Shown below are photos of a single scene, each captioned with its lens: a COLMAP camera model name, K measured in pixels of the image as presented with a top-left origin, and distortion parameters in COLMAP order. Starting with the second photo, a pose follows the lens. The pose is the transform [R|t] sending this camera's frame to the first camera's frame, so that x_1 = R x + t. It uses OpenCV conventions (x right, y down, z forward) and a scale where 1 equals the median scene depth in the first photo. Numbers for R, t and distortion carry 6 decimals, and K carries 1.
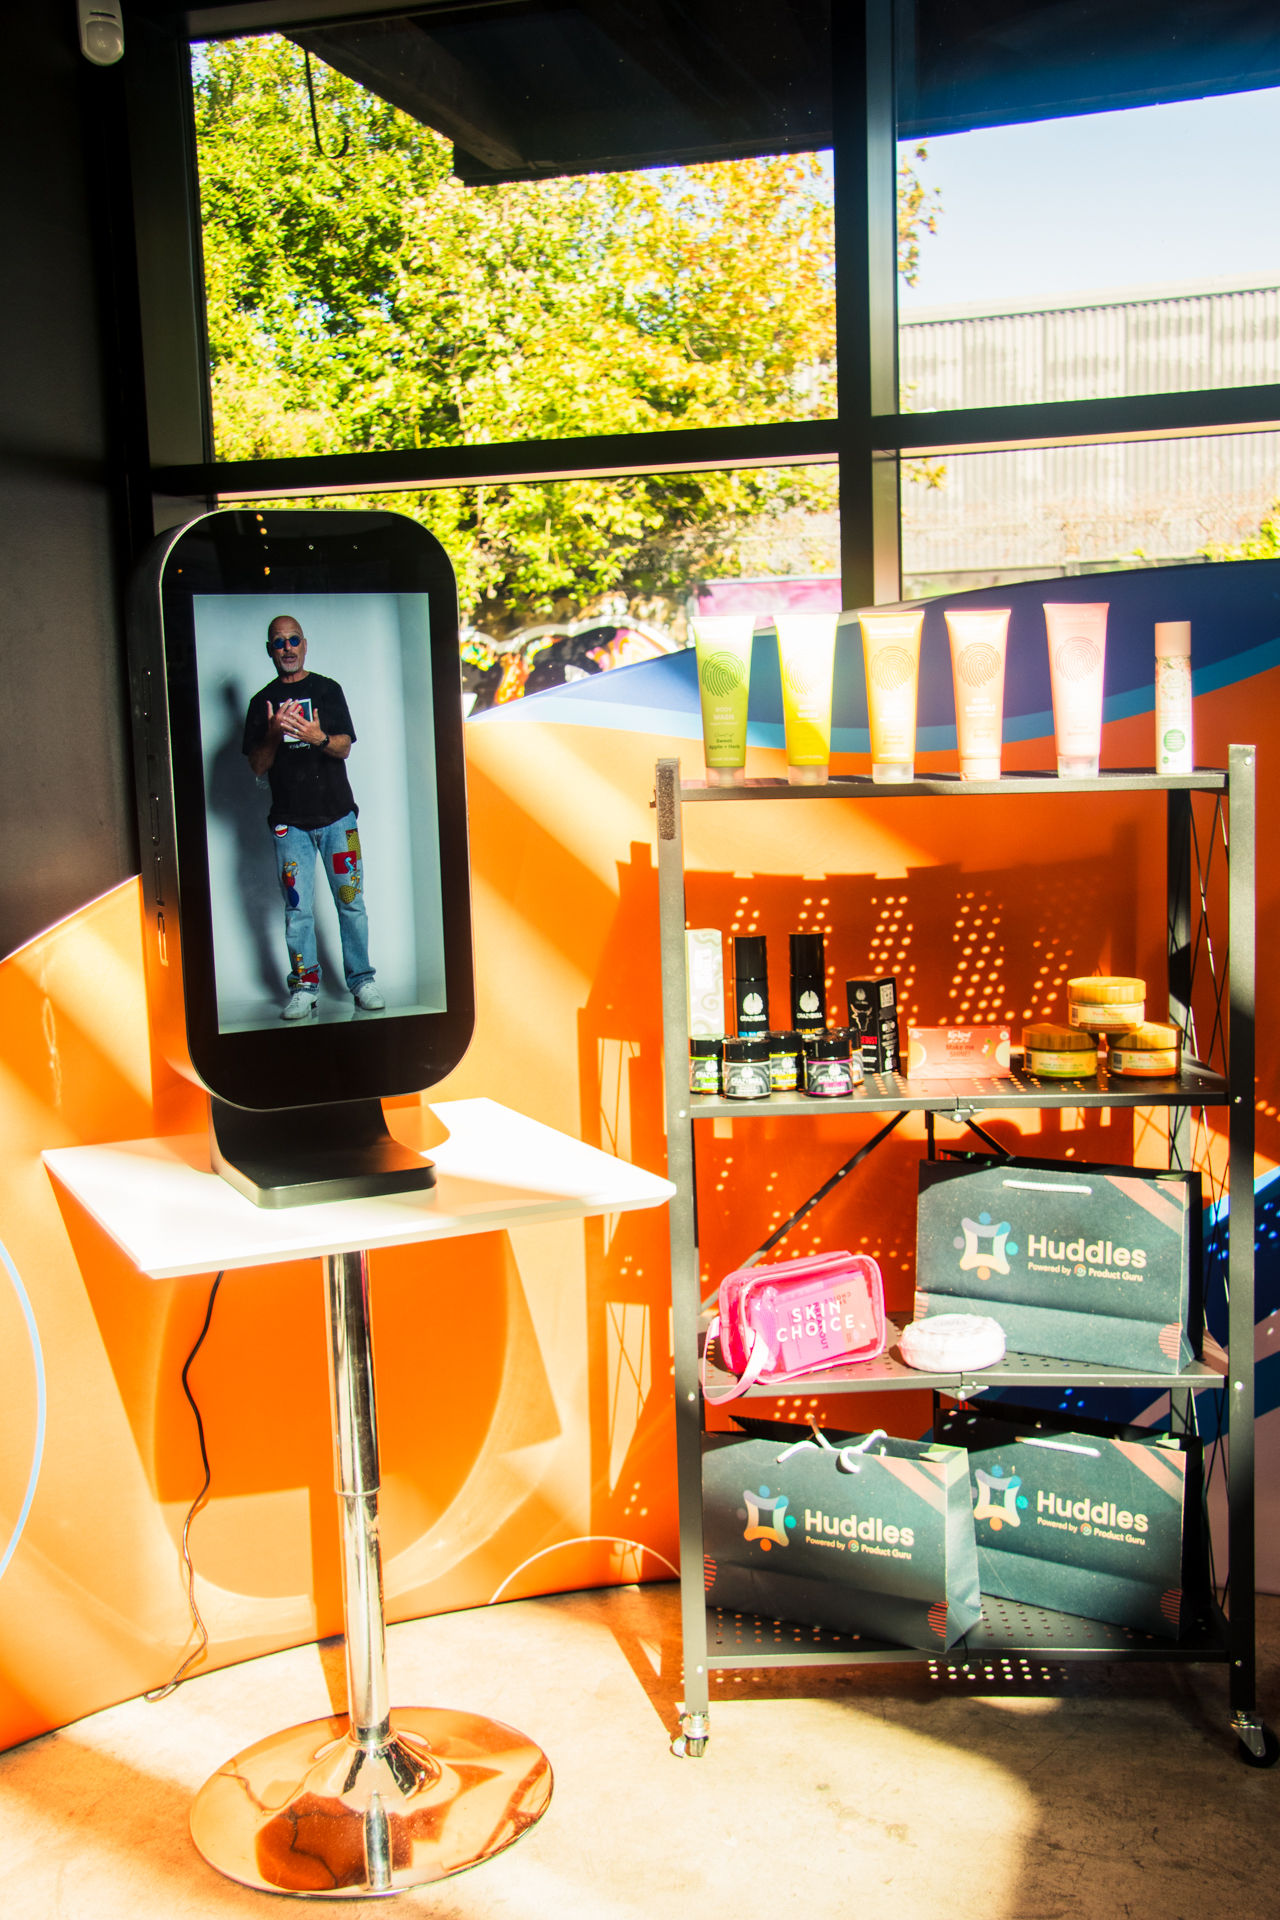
lens RADIAL K [[2245.8, 0, 645.0], [0, 2245.8, 966.3], [0, 0, 1]] dist [-0.071791, 0.000000]
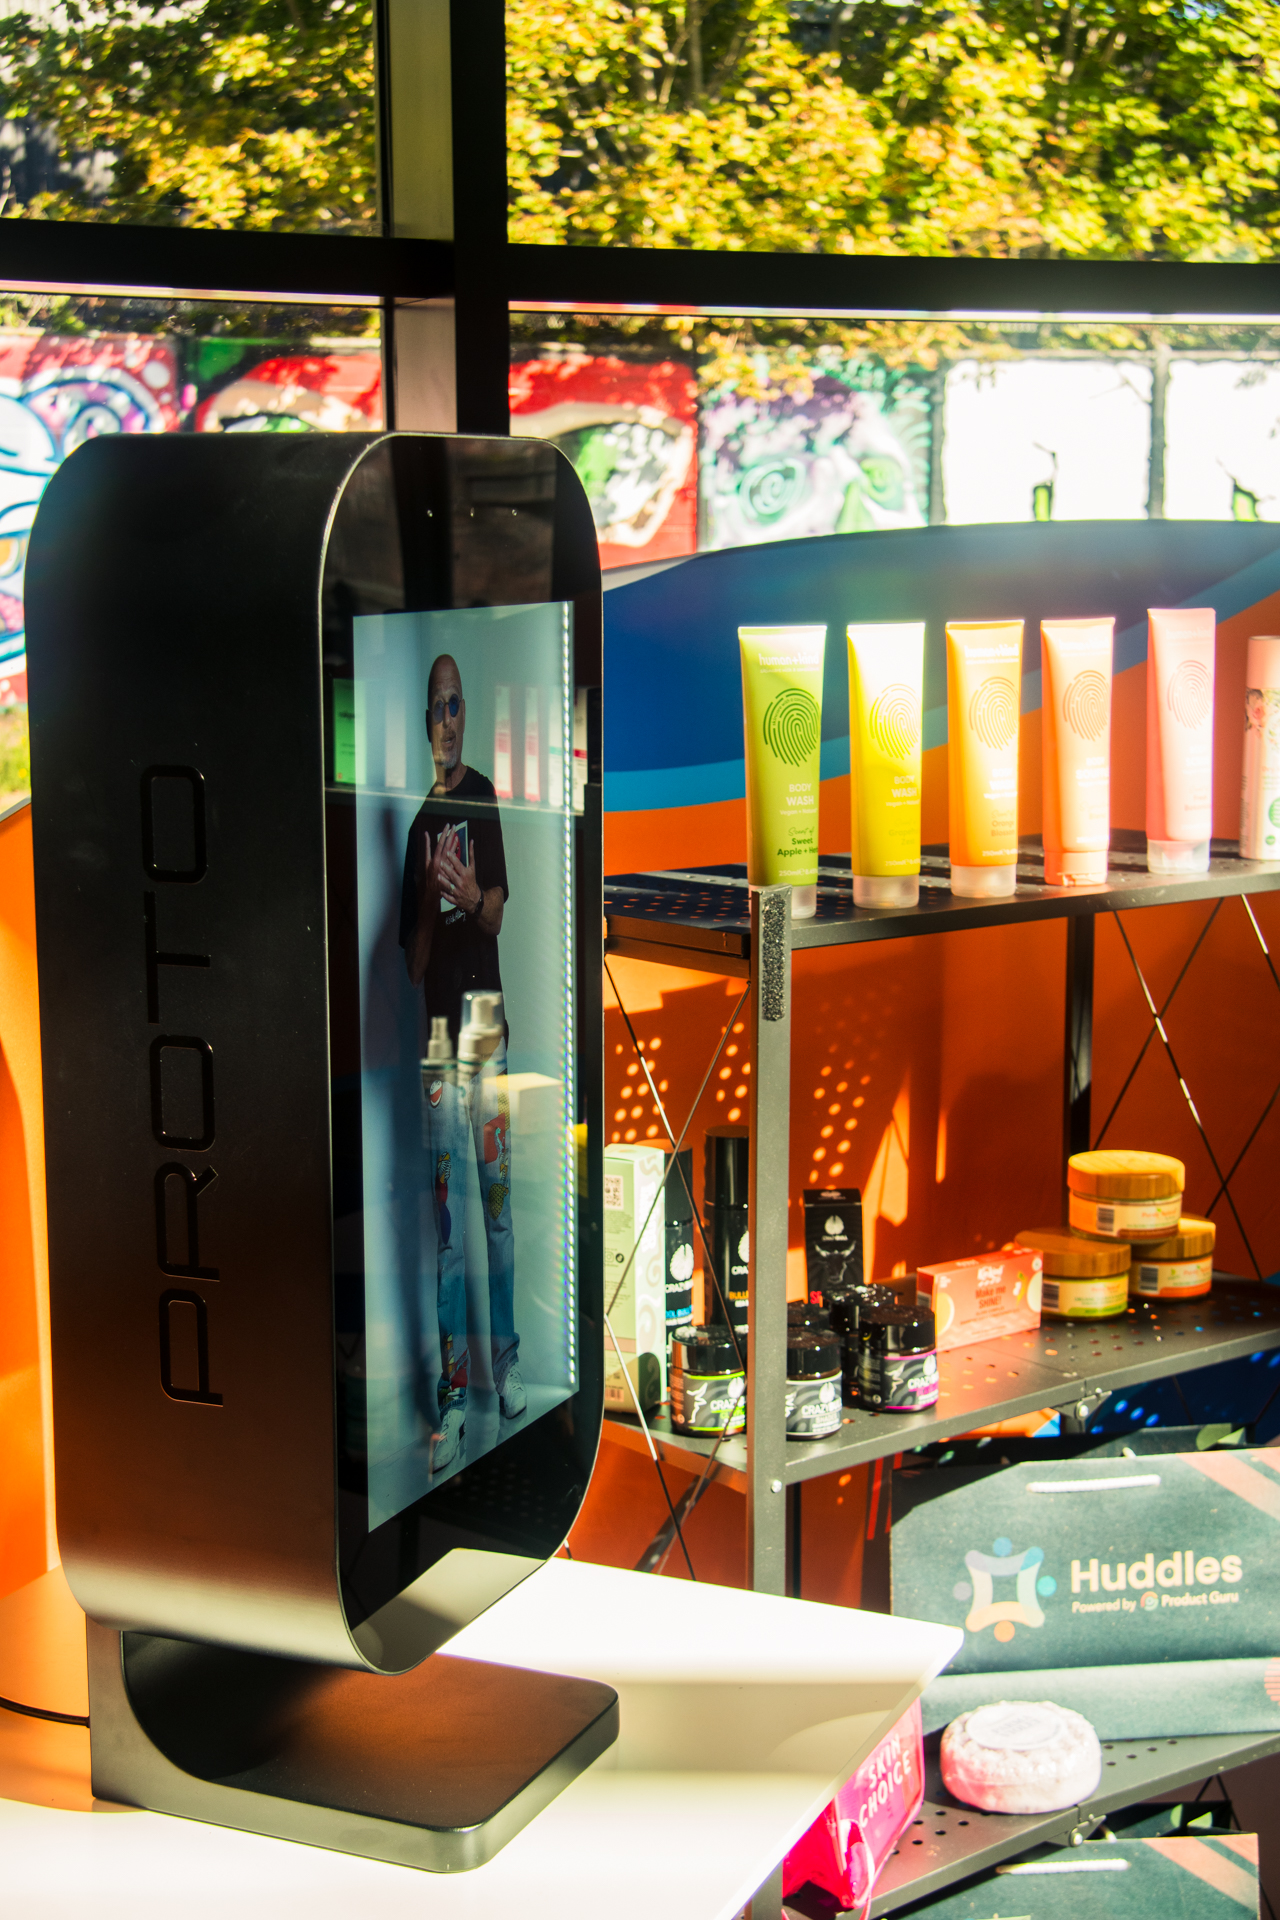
lens RADIAL K [[2980.4, 0, 636.6], [0, 2980.4, 949.8], [0, 0, 1]] dist [0.083889, 0.000000]
pose [[0.745341, -0.069405, 0.663061, -0.547179], [0.054132, 0.997583, 0.043571, -0.115225], [-0.664482, 0.003418, 0.747296, 0.474902]]
